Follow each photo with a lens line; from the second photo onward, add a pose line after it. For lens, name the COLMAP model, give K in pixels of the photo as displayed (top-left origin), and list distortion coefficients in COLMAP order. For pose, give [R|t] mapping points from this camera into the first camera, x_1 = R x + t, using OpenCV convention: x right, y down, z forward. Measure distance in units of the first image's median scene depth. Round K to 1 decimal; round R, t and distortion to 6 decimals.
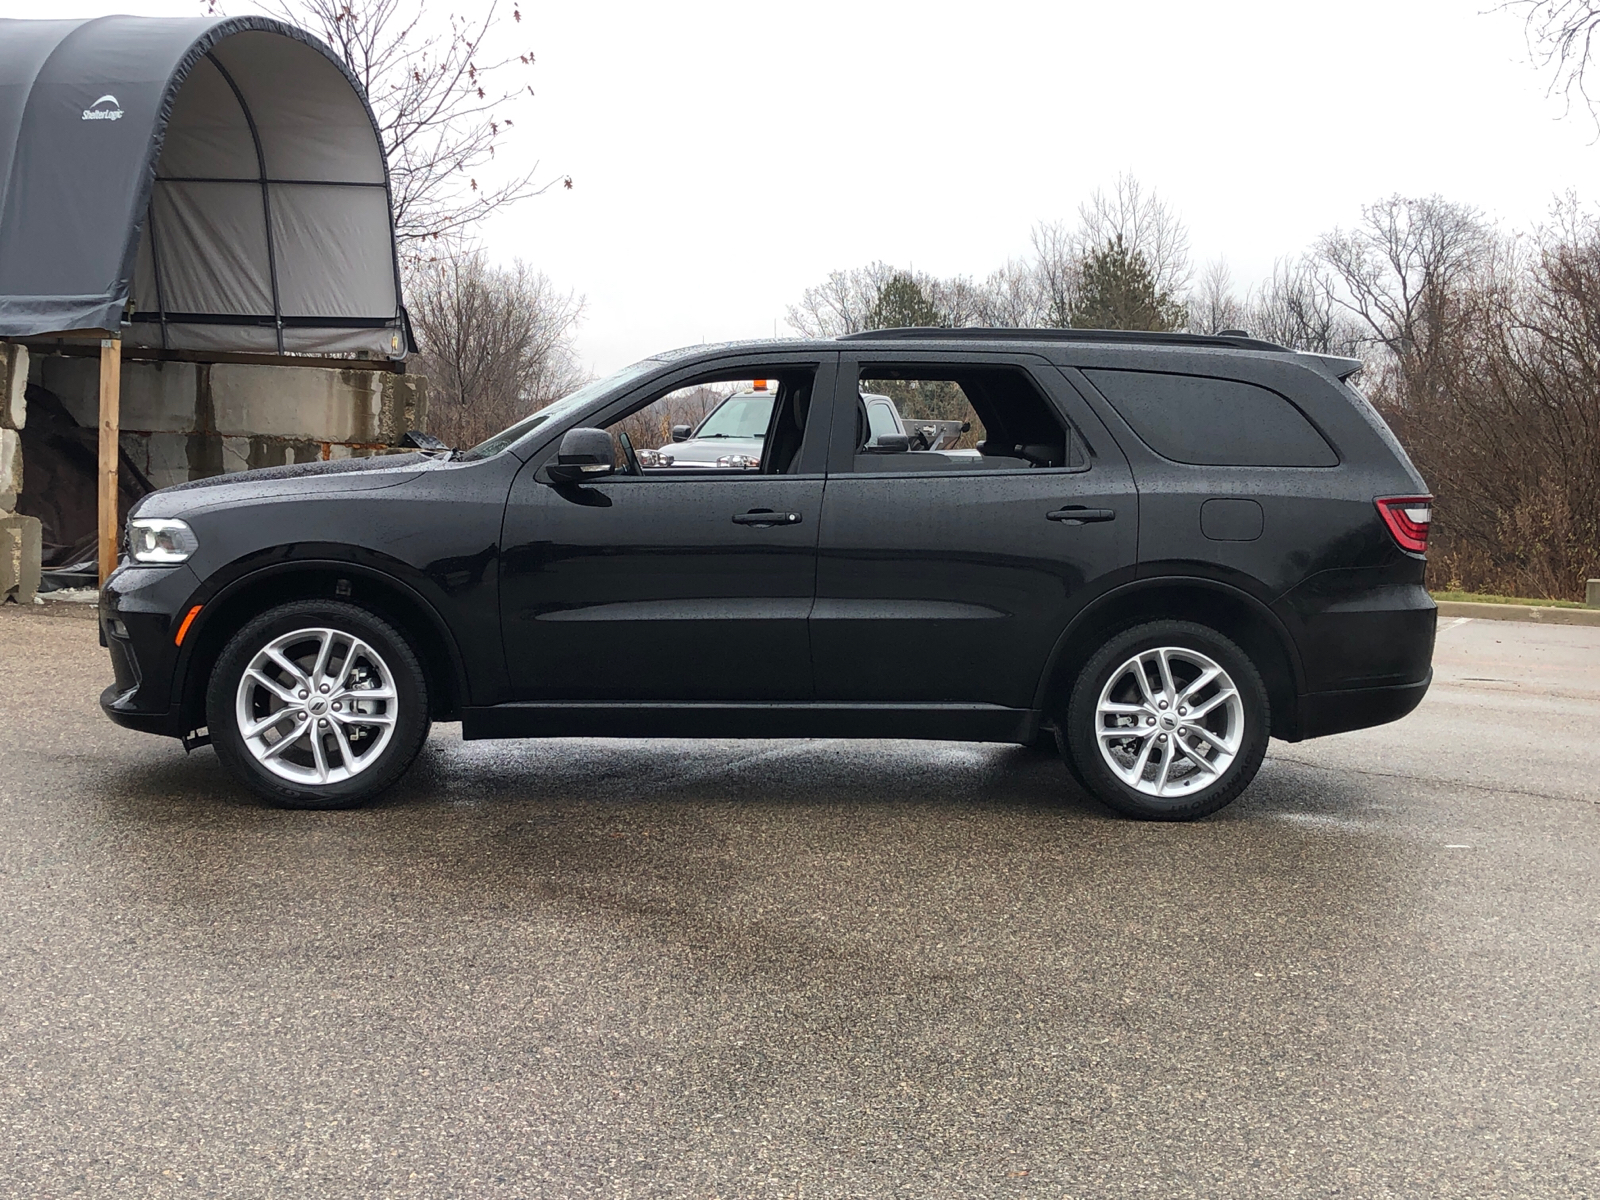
lens RADIAL K [[2072.7, 0, 796.6], [0, 2072.7, 548.4], [0, 0, 1]] dist [0.184580, -0.600780]
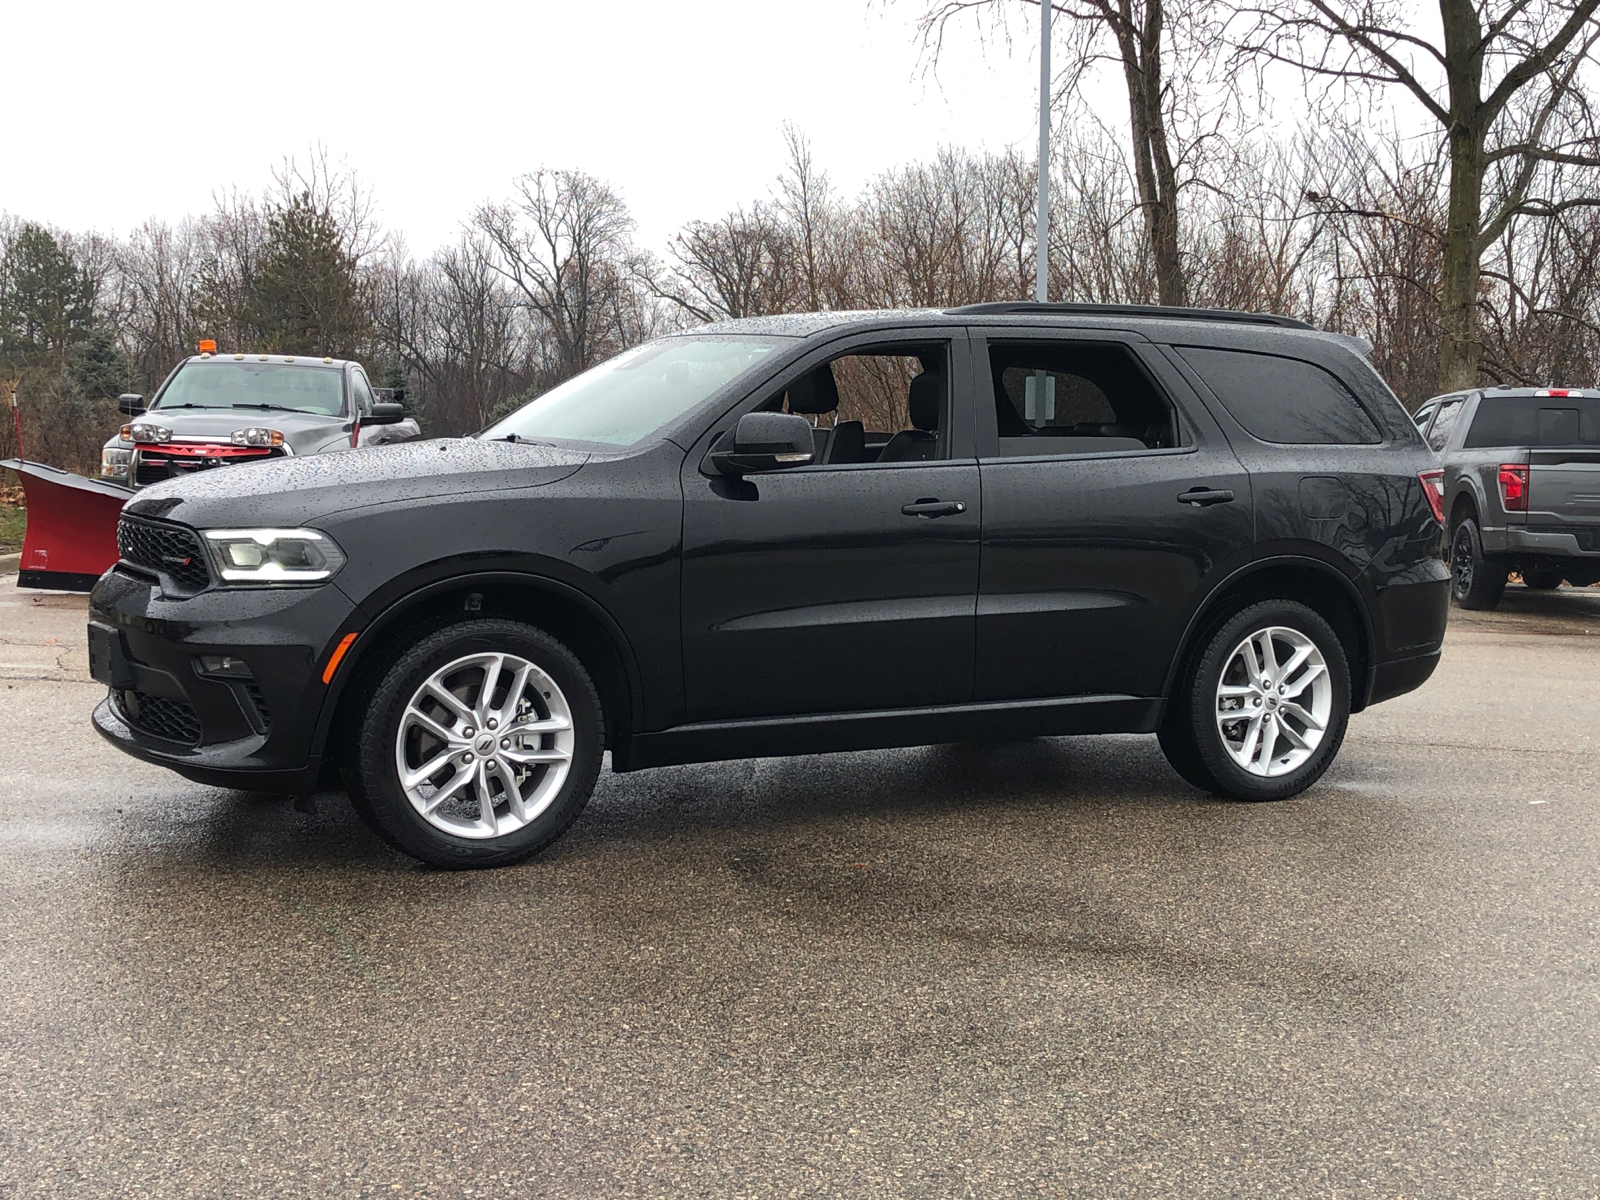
lens RADIAL K [[2072.7, 0, 796.6], [0, 2072.7, 548.4], [0, 0, 1]] dist [0.184580, -0.600780]
pose [[0.916618, -0.032792, 0.398418, -0.427494], [0.025638, 0.999400, 0.023271, -0.019272], [-0.398942, -0.011116, 0.916909, 0.173741]]
